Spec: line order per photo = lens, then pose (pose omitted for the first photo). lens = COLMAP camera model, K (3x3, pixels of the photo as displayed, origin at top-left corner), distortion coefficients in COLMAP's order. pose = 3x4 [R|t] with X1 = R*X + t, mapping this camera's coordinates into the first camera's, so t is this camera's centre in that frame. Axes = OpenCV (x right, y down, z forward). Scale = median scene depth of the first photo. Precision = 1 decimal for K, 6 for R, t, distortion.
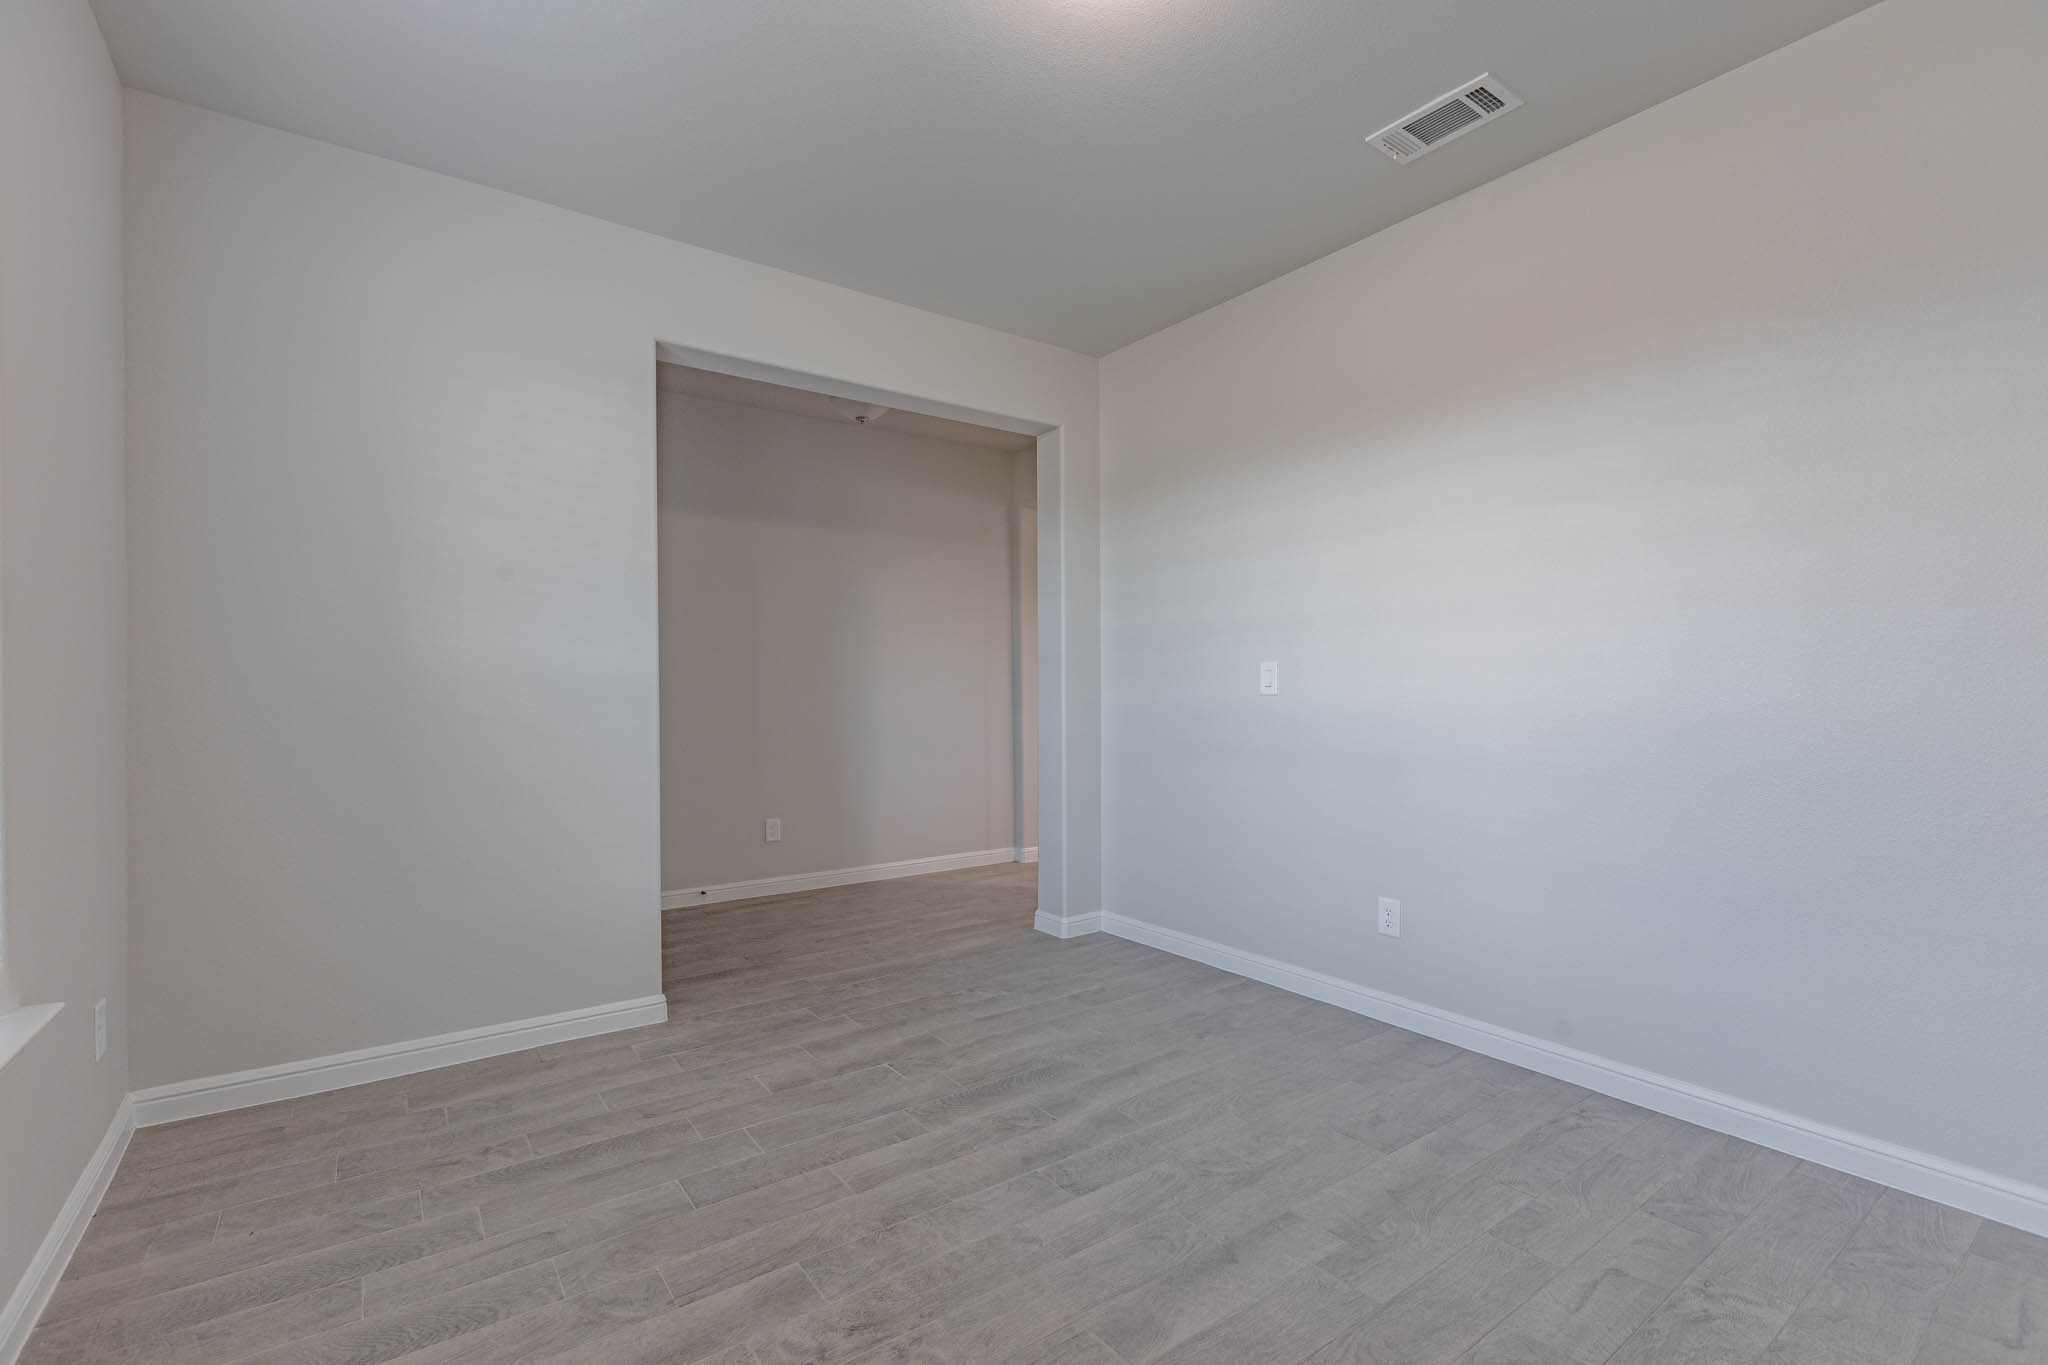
lens RADIAL K [[908.3, 0, 1024.0], [0, 908.3, 682.5], [0, 0, 1]] dist [-0.000303, -0.000076]
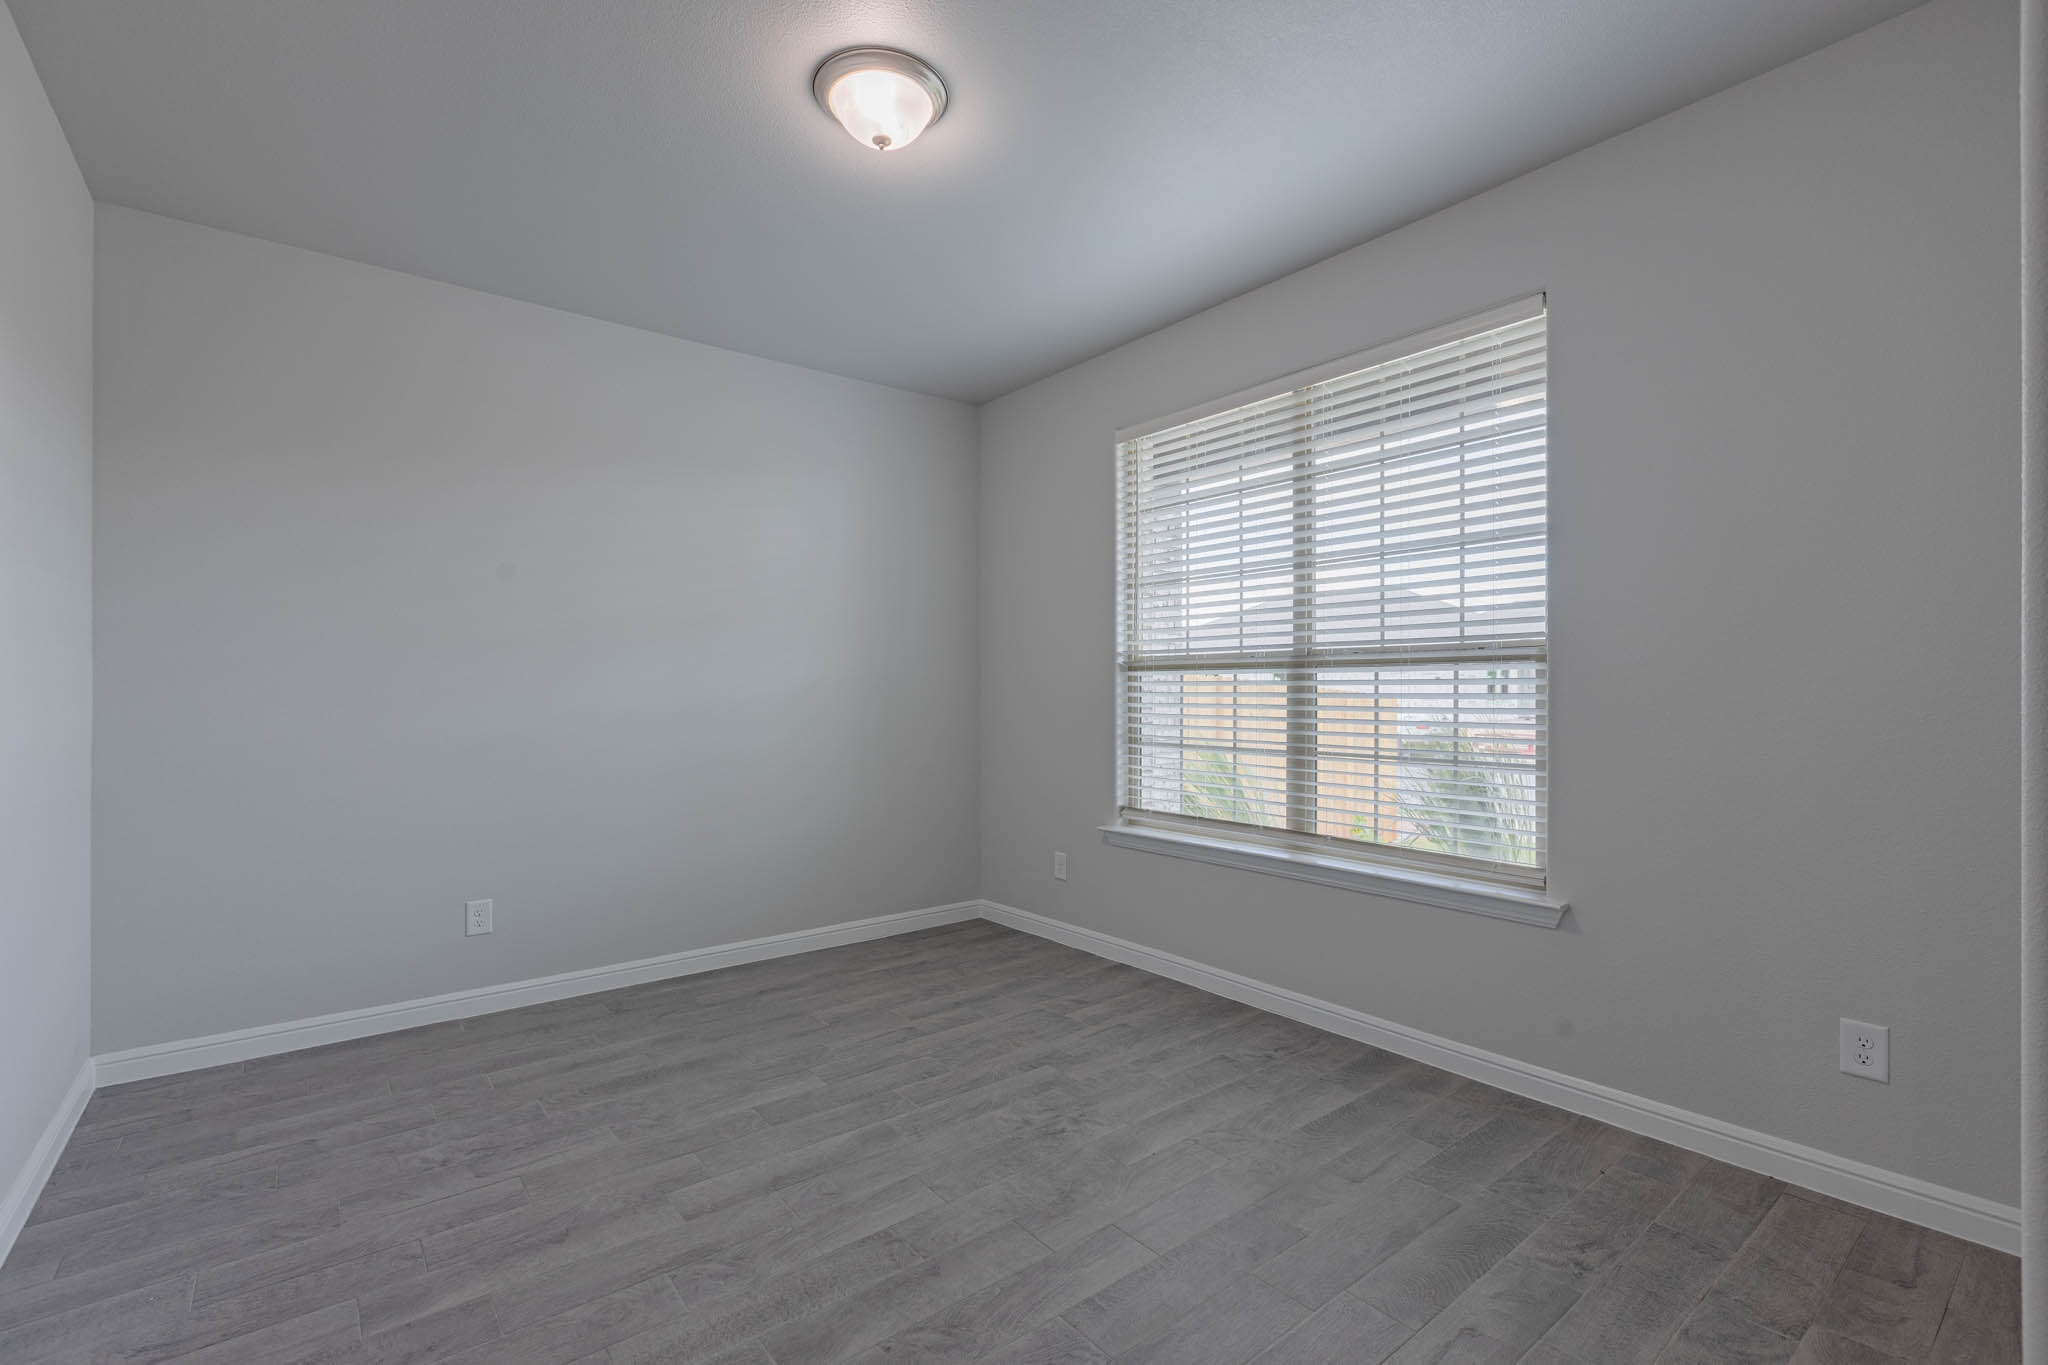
lens RADIAL K [[908.3, 0, 1024.0], [0, 908.3, 682.5], [0, 0, 1]] dist [-0.000303, -0.000076]
pose [[-0.999260, 0.005190, -0.038118, -0.054666], [0.005887, 0.999817, -0.018187, -0.012158], [0.038016, -0.018397, -0.999108, 1.989739]]
